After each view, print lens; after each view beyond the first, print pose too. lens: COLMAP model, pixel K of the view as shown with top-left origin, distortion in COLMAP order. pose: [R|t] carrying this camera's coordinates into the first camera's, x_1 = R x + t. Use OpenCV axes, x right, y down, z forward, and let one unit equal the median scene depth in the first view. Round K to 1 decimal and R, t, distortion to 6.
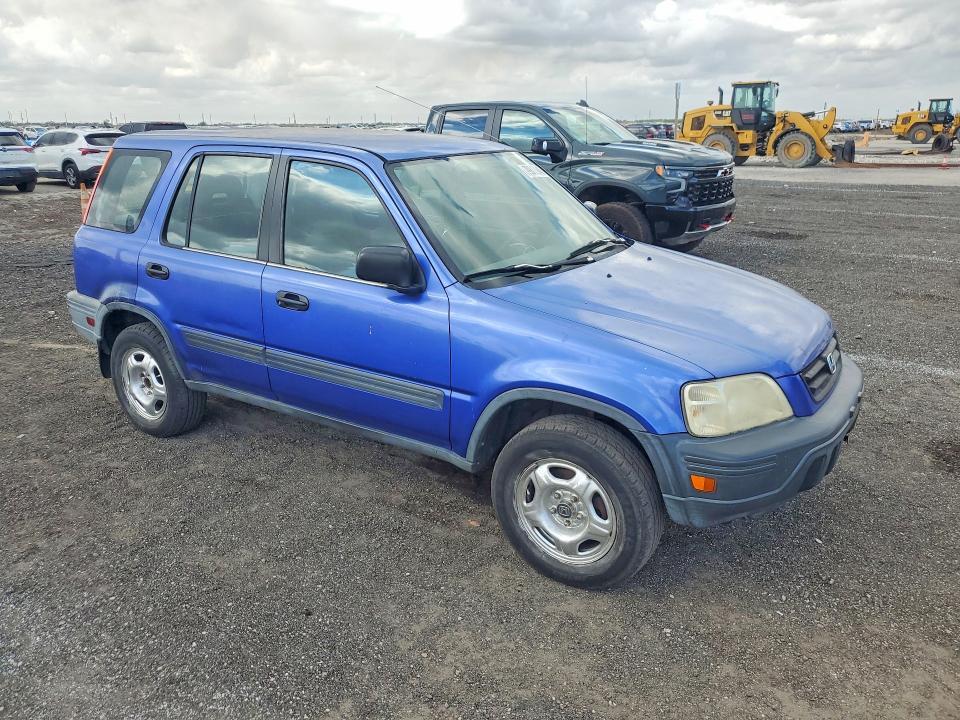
lens RADIAL K [[766.5, 0, 480.0], [0, 766.5, 360.0], [0, 0, 1]] dist [0.020229, -0.002239]
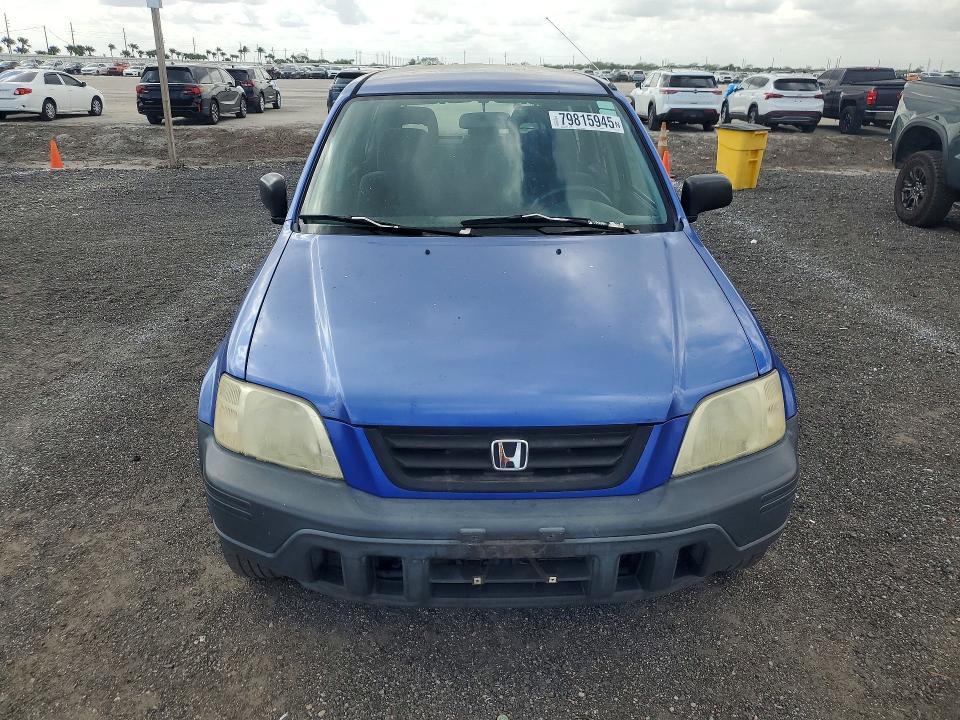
lens RADIAL K [[766.5, 0, 480.0], [0, 766.5, 360.0], [0, 0, 1]] dist [0.020229, -0.002239]
pose [[0.572243, 0.312681, -0.758135, 0.154777], [-0.267145, 0.945109, 0.188154, -0.031122], [0.775352, 0.094862, 0.624363, 0.103732]]
